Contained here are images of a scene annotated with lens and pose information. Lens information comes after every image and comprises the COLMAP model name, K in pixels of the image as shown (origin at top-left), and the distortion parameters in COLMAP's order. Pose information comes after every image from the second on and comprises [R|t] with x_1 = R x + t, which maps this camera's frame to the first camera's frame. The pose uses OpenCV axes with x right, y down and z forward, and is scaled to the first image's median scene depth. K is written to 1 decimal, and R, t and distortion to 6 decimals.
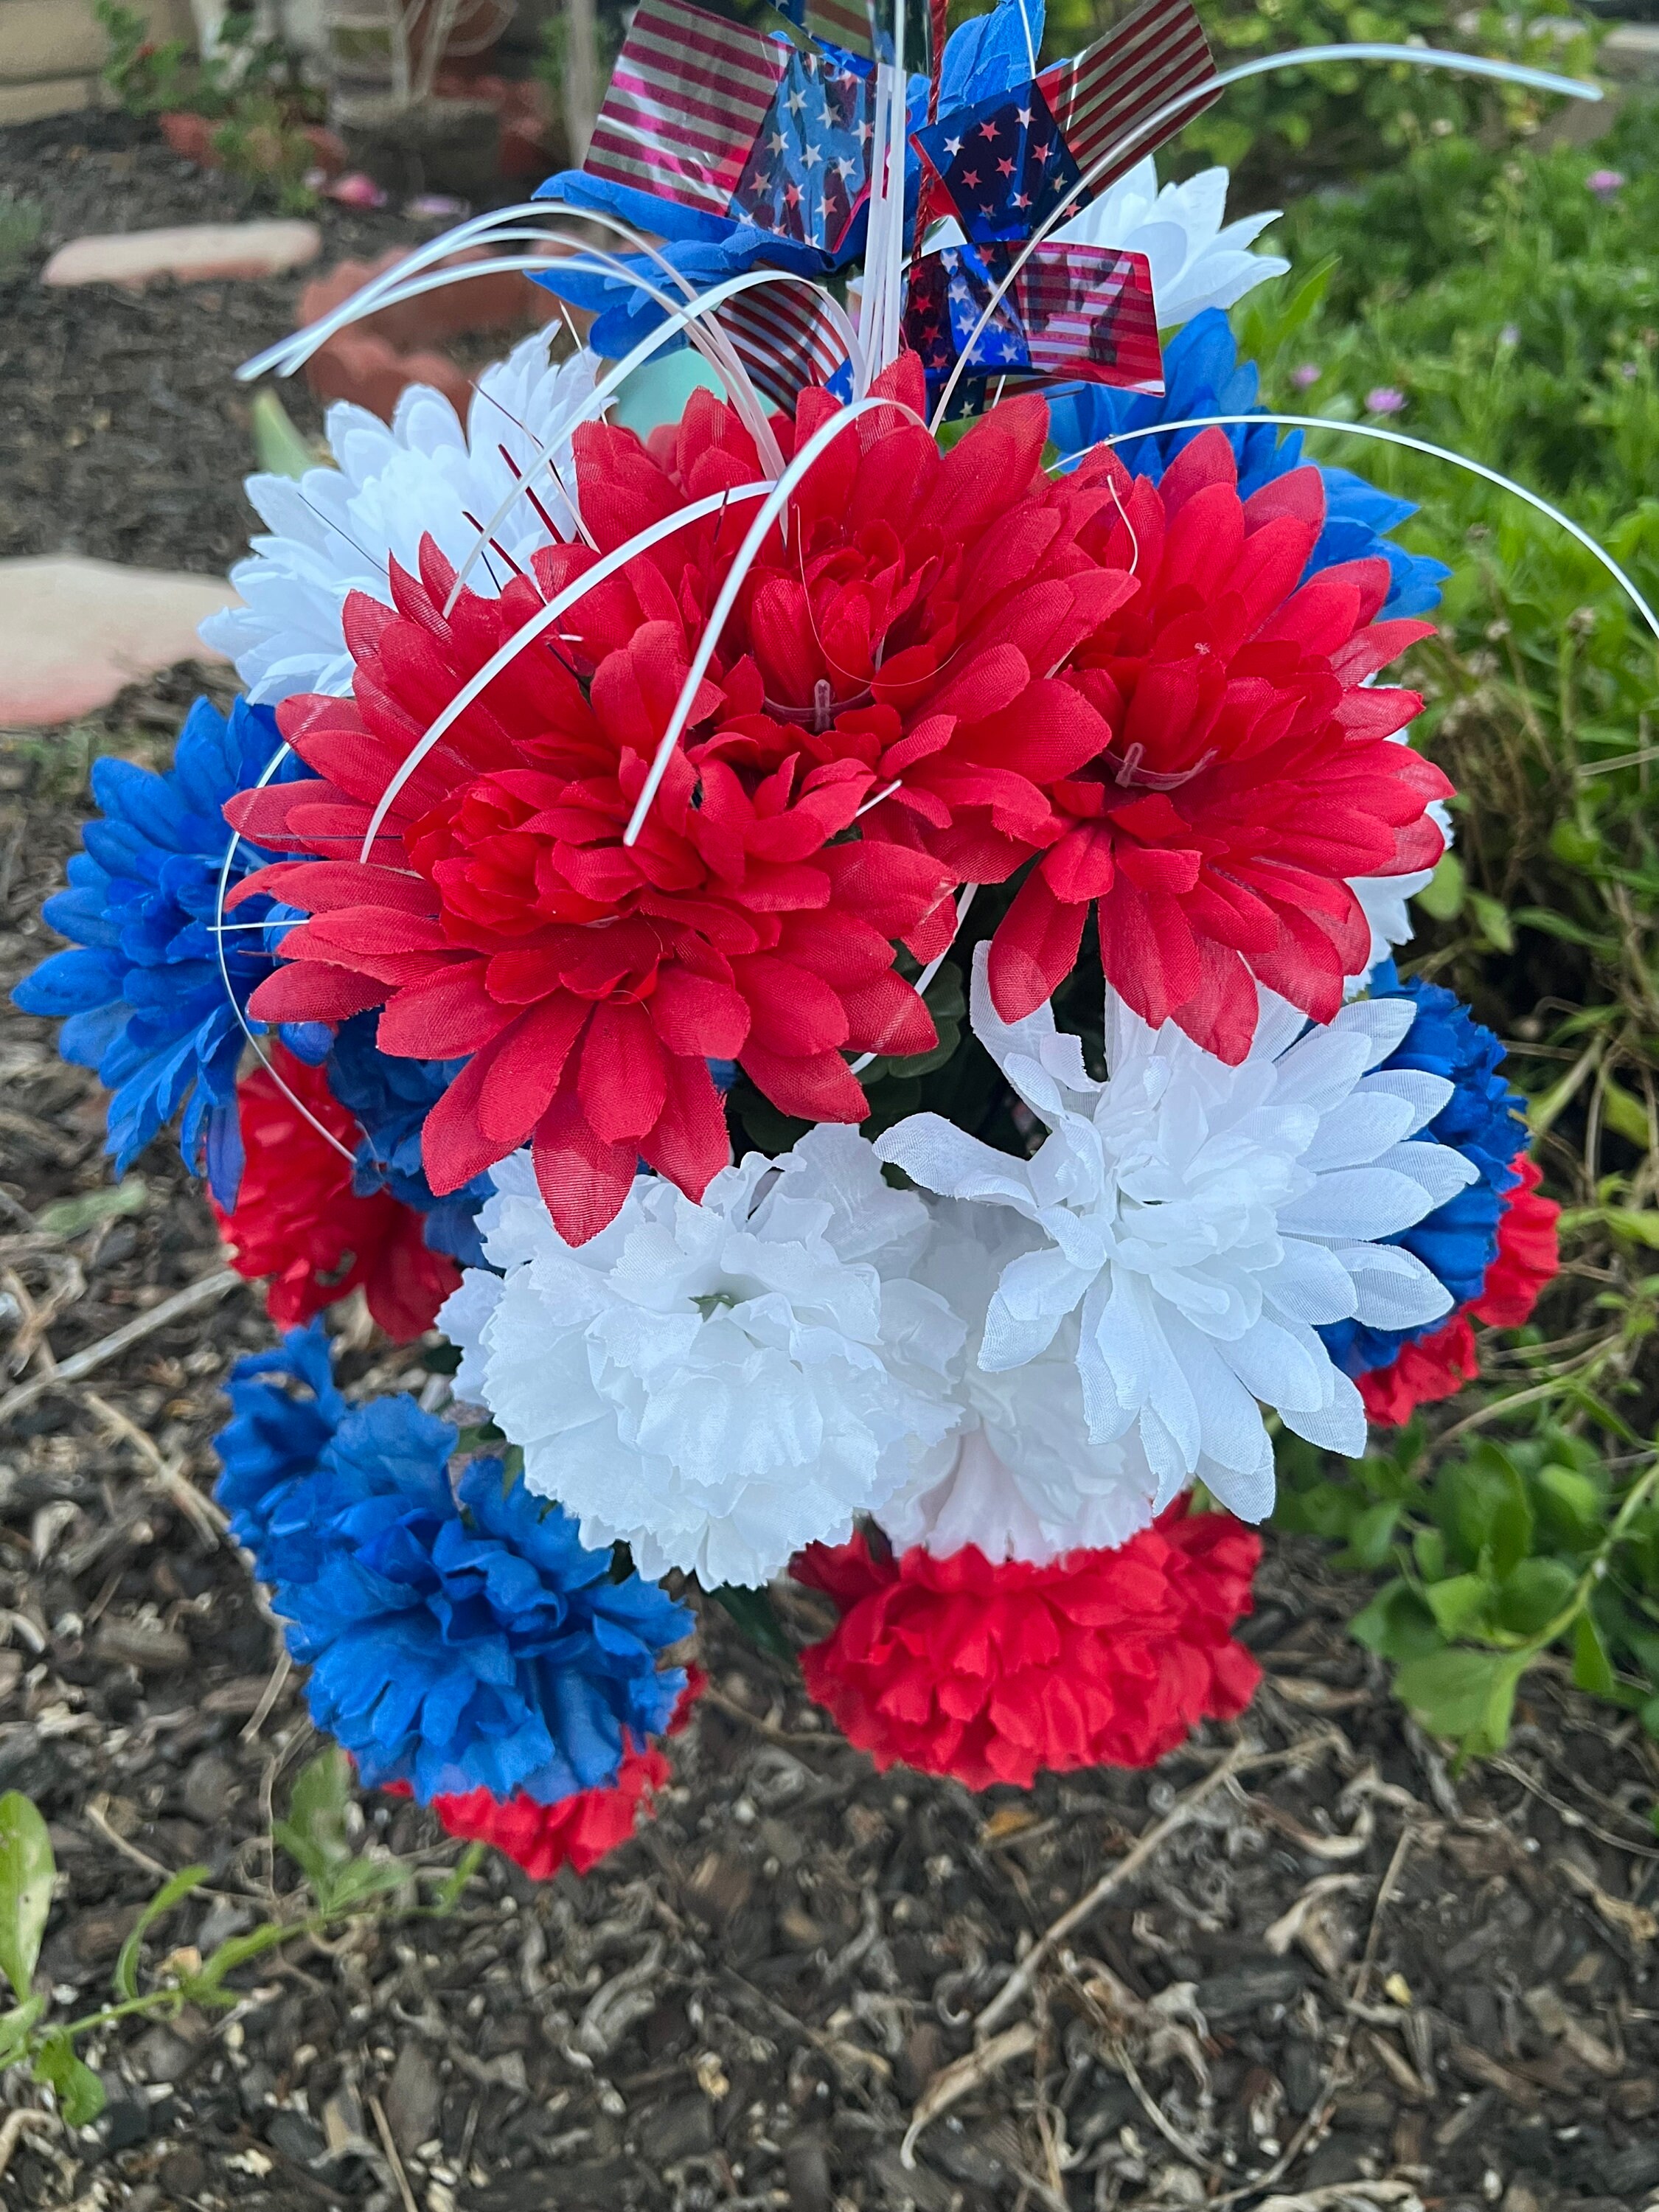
lens RADIAL K [[1837.0, 0, 829.5], [0, 1837.0, 1106.0], [0, 0, 1]] dist [-0.017841, -0.019178]
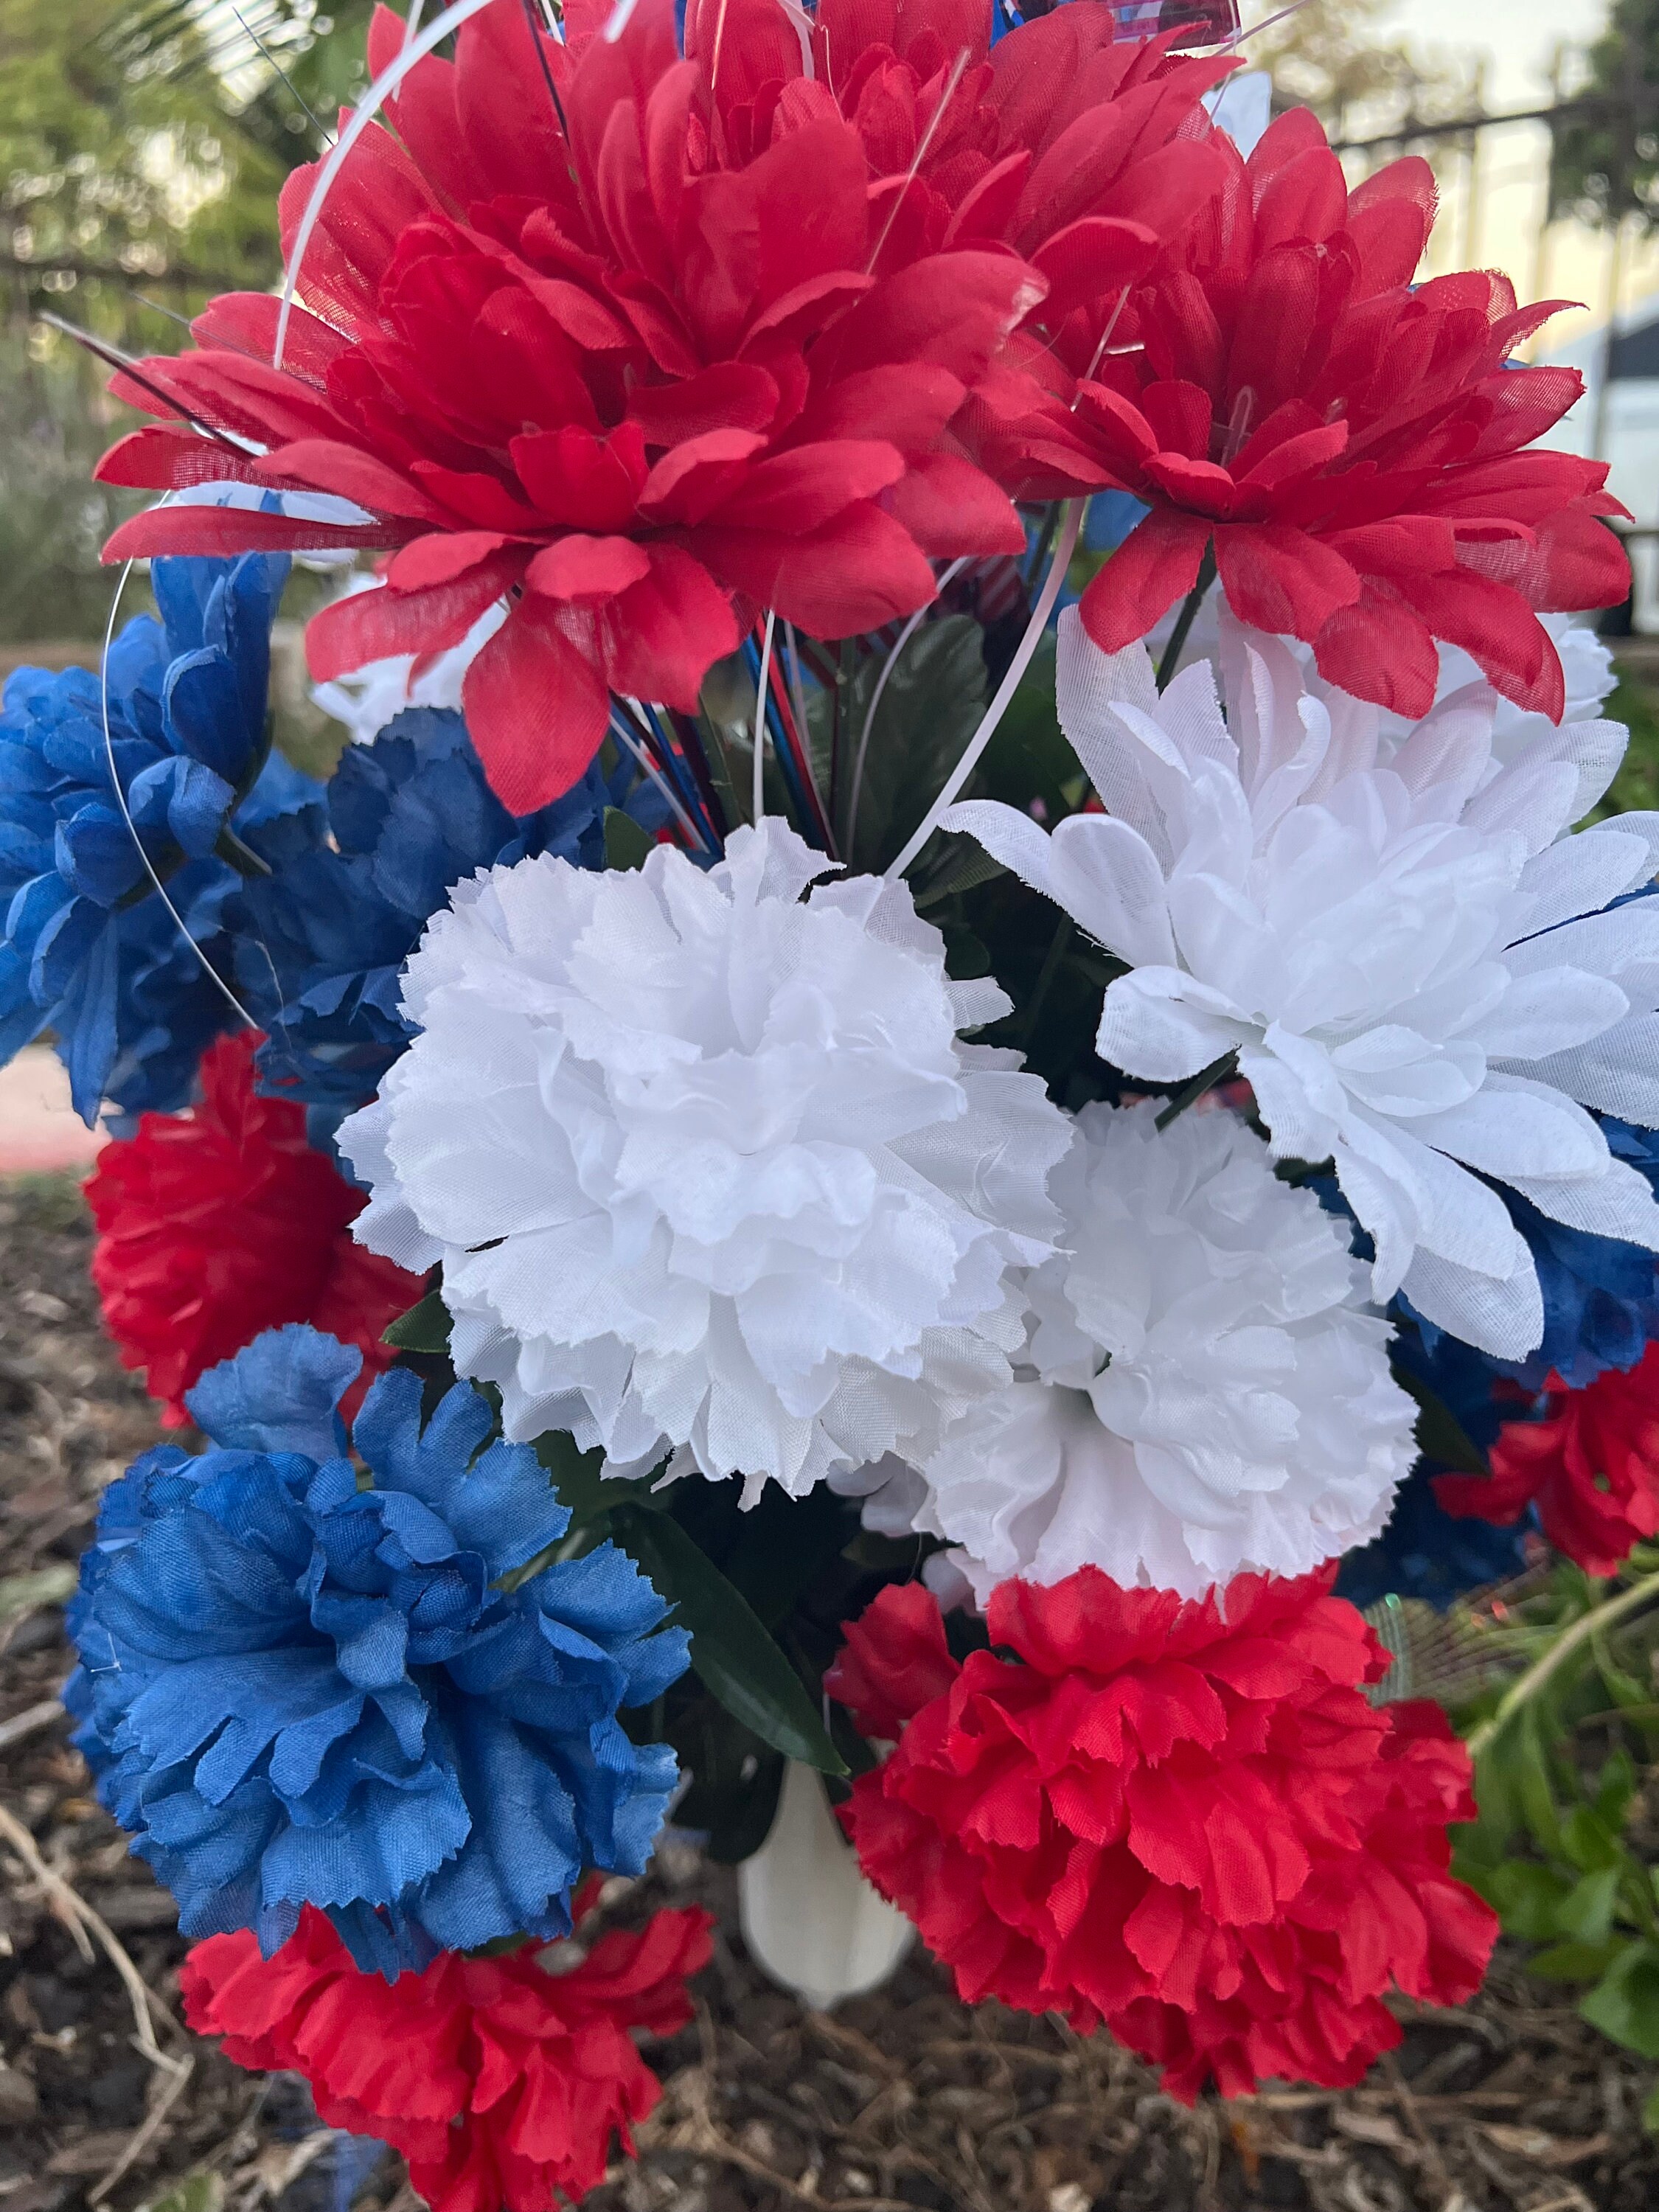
lens RADIAL K [[1837.0, 0, 829.5], [0, 1837.0, 1106.0], [0, 0, 1]] dist [-0.017841, -0.019178]
pose [[0.999794, -0.014503, -0.014213, -0.008051], [0.008581, 0.936109, -0.351604, 0.284184], [0.018404, 0.351410, 0.936041, 0.249863]]
